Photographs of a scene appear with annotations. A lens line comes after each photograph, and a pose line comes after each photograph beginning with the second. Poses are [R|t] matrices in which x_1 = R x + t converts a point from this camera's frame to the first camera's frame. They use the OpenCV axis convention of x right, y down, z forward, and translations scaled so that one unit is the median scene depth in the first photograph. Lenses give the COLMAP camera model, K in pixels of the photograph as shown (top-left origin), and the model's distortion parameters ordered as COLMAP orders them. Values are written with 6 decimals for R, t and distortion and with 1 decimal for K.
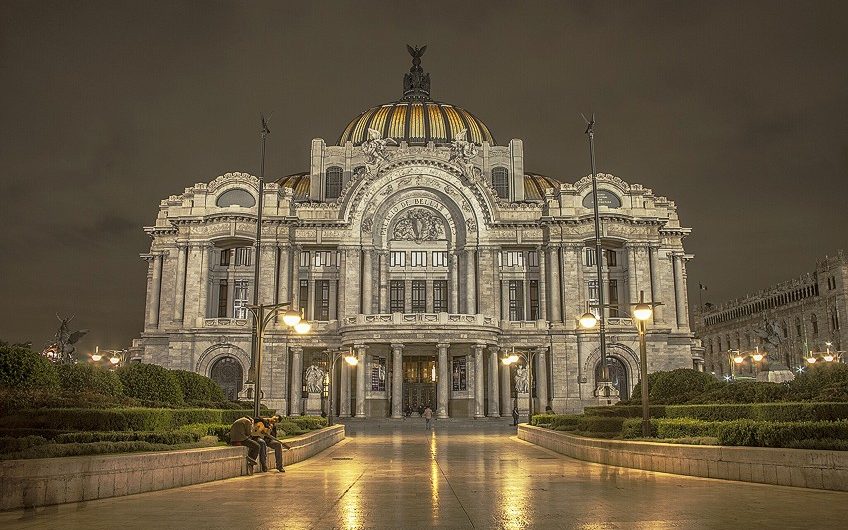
lens RADIAL K [[663.6, 0, 424.0], [0, 663.6, 265.0], [0, 0, 1]] dist [-0.101992, 0.005806]
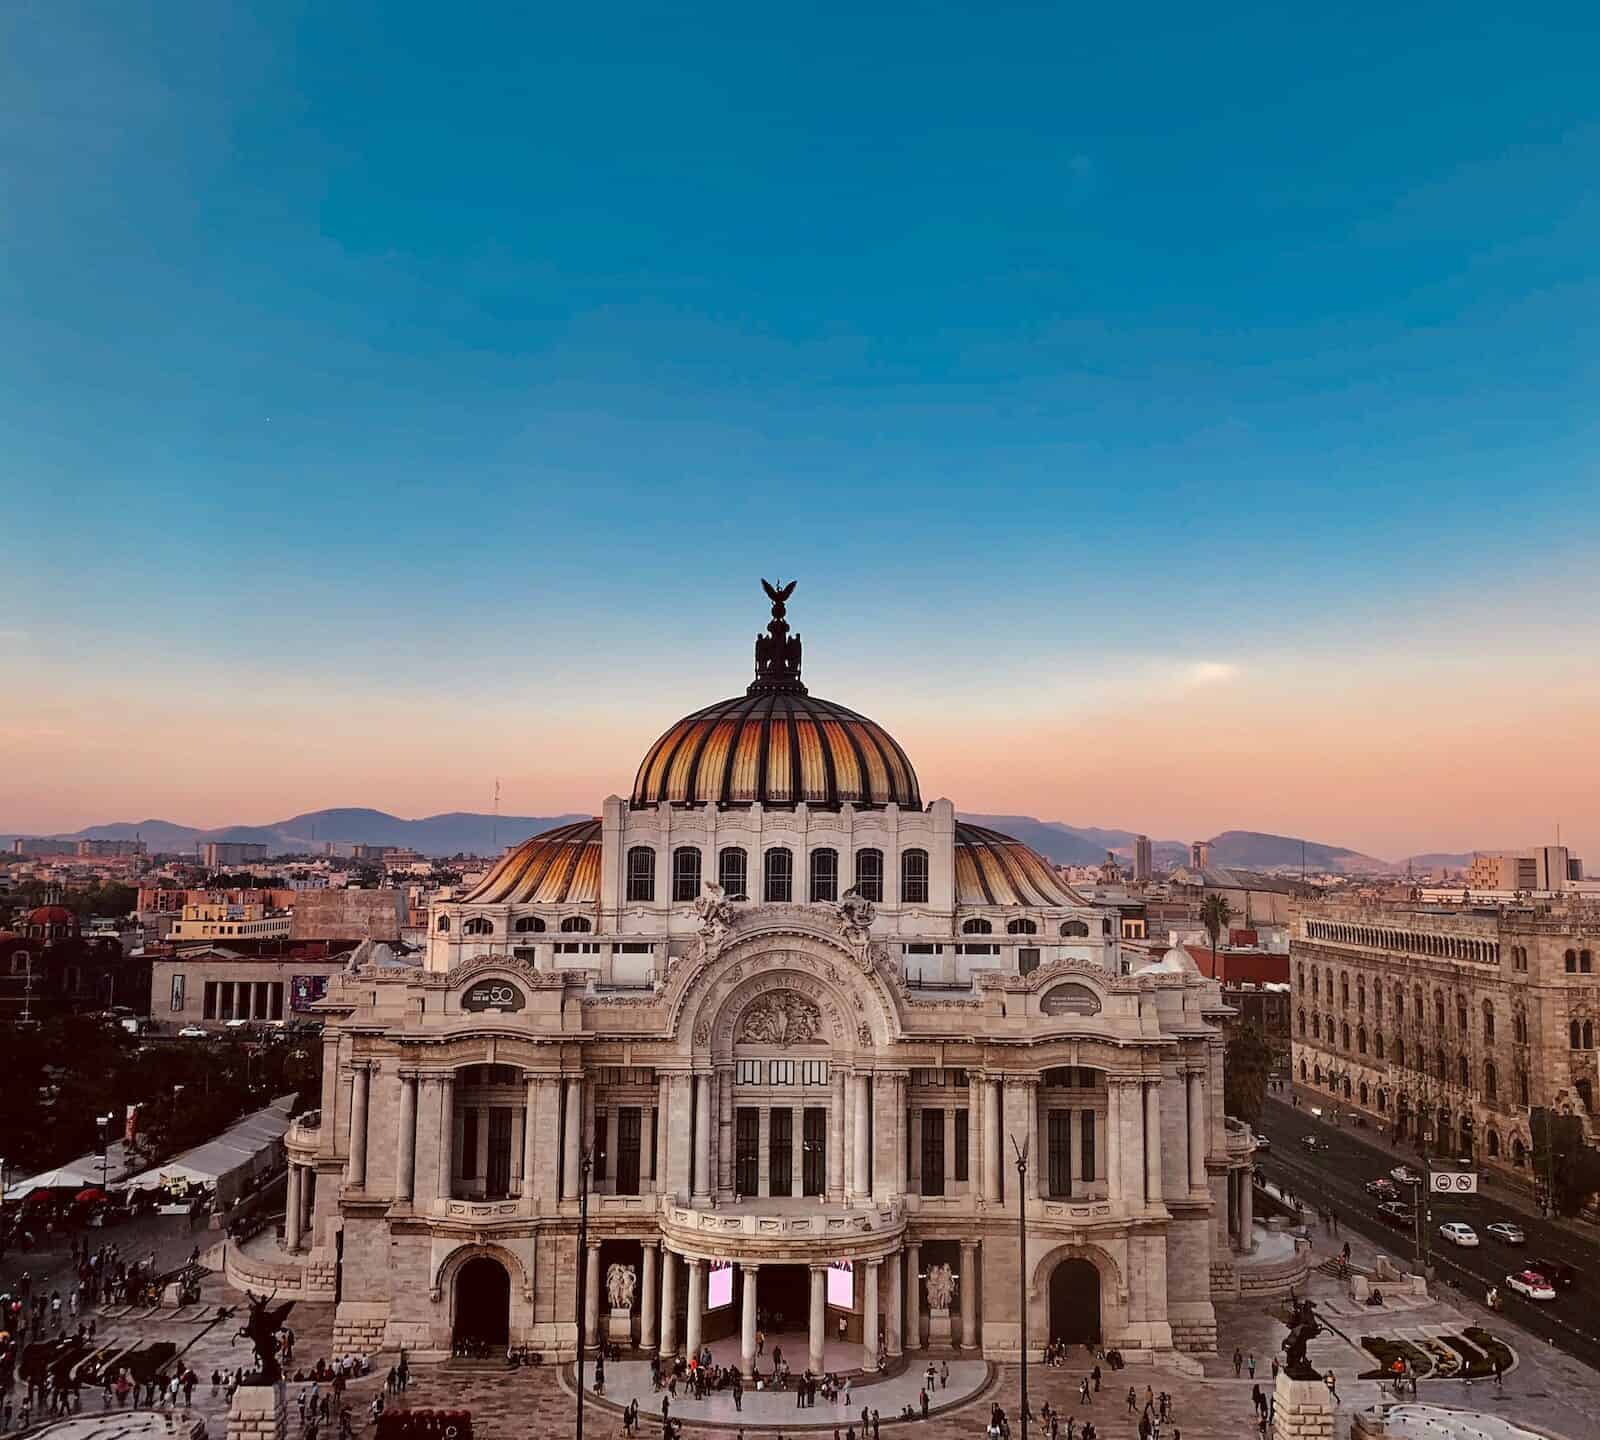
lens RADIAL K [[1375.5, 0, 800.0], [0, 1375.5, 720.0], [0, 0, 1]] dist [0.108967, -0.152067]
pose [[0.999759, 0.012647, 0.017958, -0.019239], [-0.014606, 0.993429, 0.113516, -0.518238], [-0.016405, -0.113751, 0.993374, -0.297382]]
